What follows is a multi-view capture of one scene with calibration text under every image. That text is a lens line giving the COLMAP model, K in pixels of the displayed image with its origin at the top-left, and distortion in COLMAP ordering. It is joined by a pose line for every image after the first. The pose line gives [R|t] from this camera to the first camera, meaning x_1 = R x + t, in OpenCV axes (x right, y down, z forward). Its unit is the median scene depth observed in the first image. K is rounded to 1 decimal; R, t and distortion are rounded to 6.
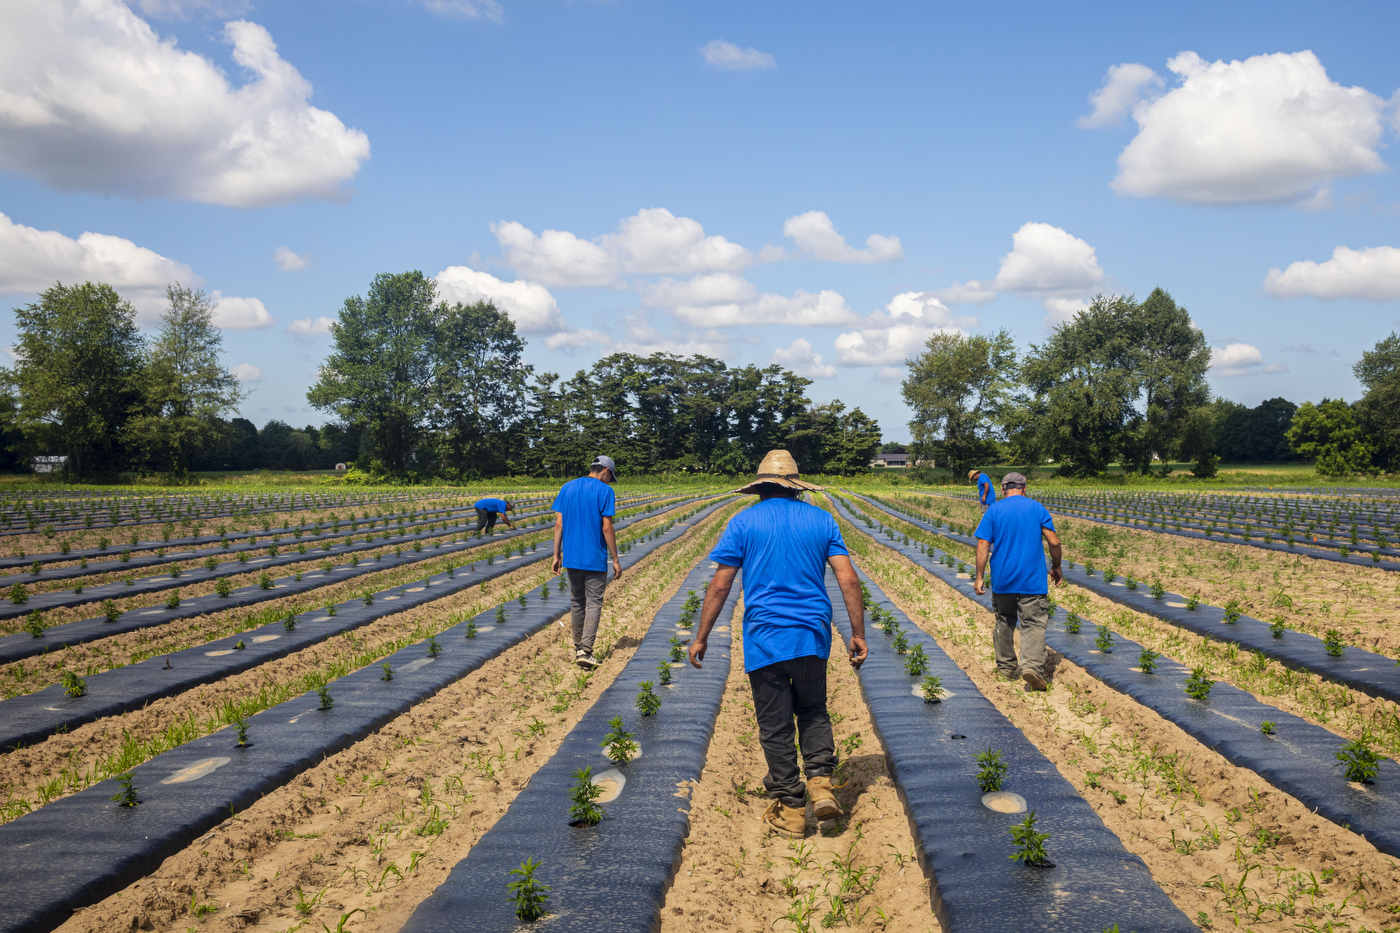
lens RADIAL K [[1454.5, 0, 700.0], [0, 1454.5, 466.5], [0, 0, 1]] dist [0.006767, 0.029695]
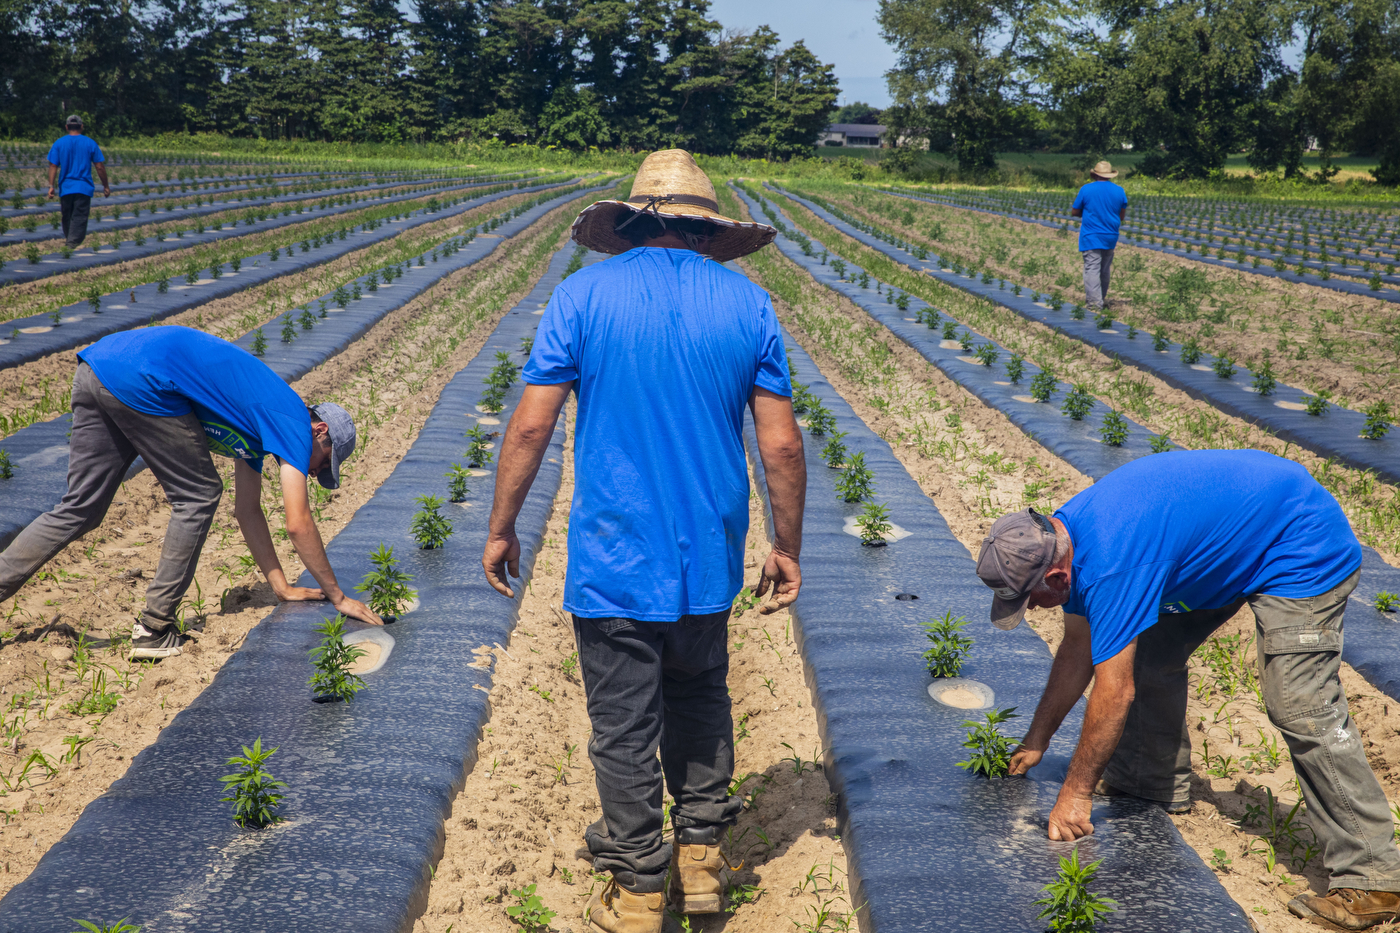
lens RADIAL K [[2841.4, 0, 700.0], [0, 2841.4, 466.5], [0, 0, 1]] dist [0.252118, -0.144985]
pose [[0.996915, 0.038298, 0.068518, -0.003113], [-0.046970, 0.990427, 0.129802, -0.023983], [-0.062891, -0.132620, 0.989170, -0.177546]]
